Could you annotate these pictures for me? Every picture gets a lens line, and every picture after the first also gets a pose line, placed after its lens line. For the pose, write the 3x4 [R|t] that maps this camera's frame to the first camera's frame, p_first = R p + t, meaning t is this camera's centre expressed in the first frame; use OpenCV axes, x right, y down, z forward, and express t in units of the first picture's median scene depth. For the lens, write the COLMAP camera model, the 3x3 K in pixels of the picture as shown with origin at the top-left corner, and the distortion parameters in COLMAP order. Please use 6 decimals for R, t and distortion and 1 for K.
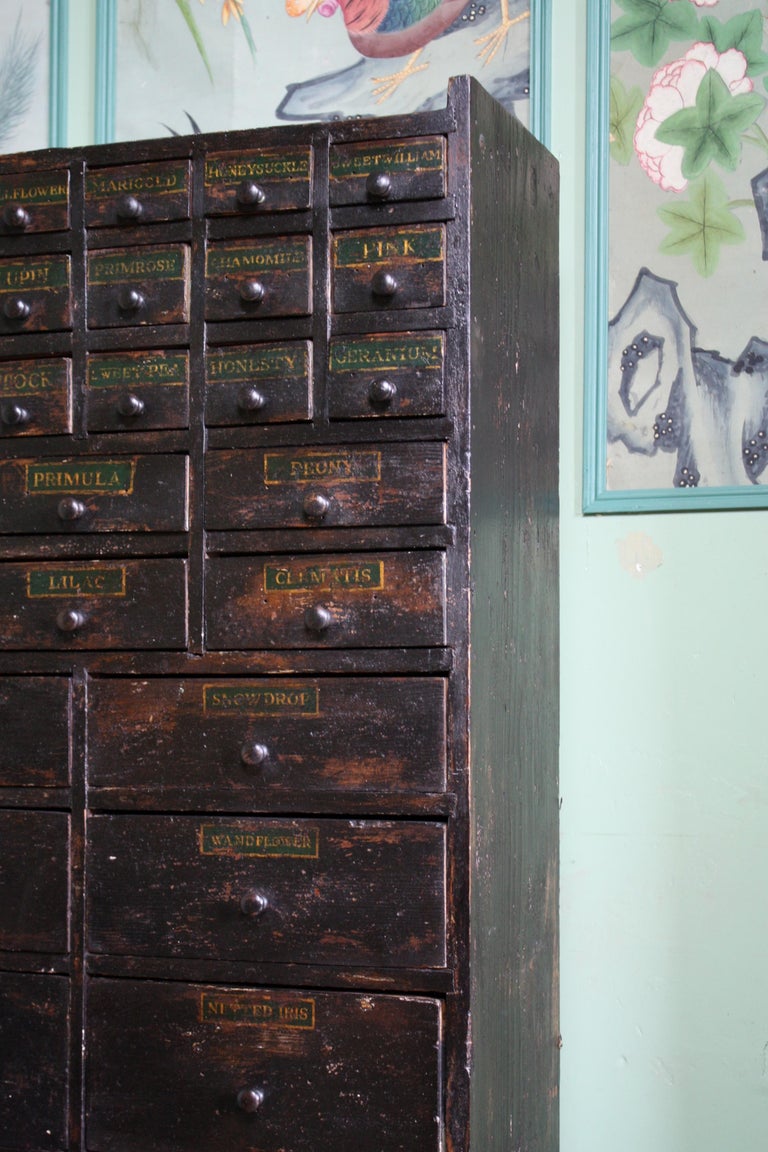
lens RADIAL K [[1845.6, 0, 426.8], [0, 1845.6, 590.1], [0, 0, 1]] dist [-0.007179, 0.006000]
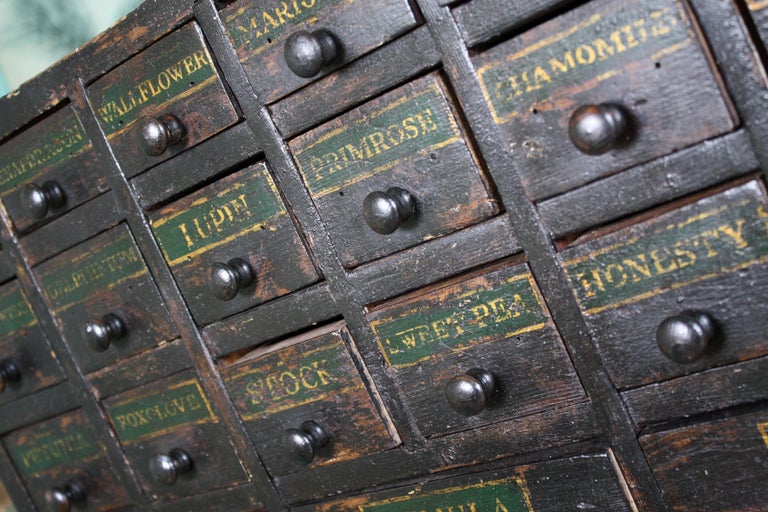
lens RADIAL K [[1230.4, 0, 384.0], [0, 1230.4, 256.0], [0, 0, 1]] dist [-0.007179, 0.006000]
pose [[0.861498, -0.357830, -0.360247, -0.040065], [0.424878, 0.896499, 0.125573, -0.193342], [0.278027, -0.261242, 0.924366, 0.681517]]
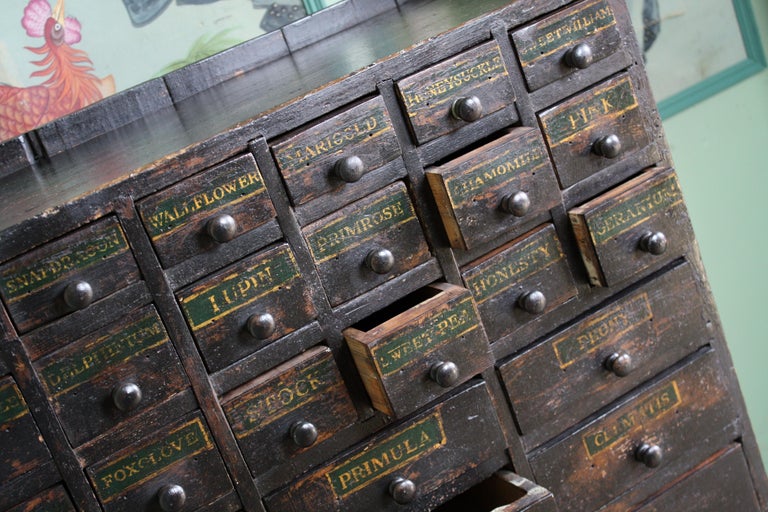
lens RADIAL K [[1230.4, 0, 384.0], [0, 1230.4, 256.0], [0, 0, 1]] dist [-0.007179, 0.006000]
pose [[0.665084, -0.434672, 0.607225, -0.535682], [0.320618, 0.900589, 0.293504, -0.342858], [-0.674438, -0.000518, 0.738331, 0.557679]]
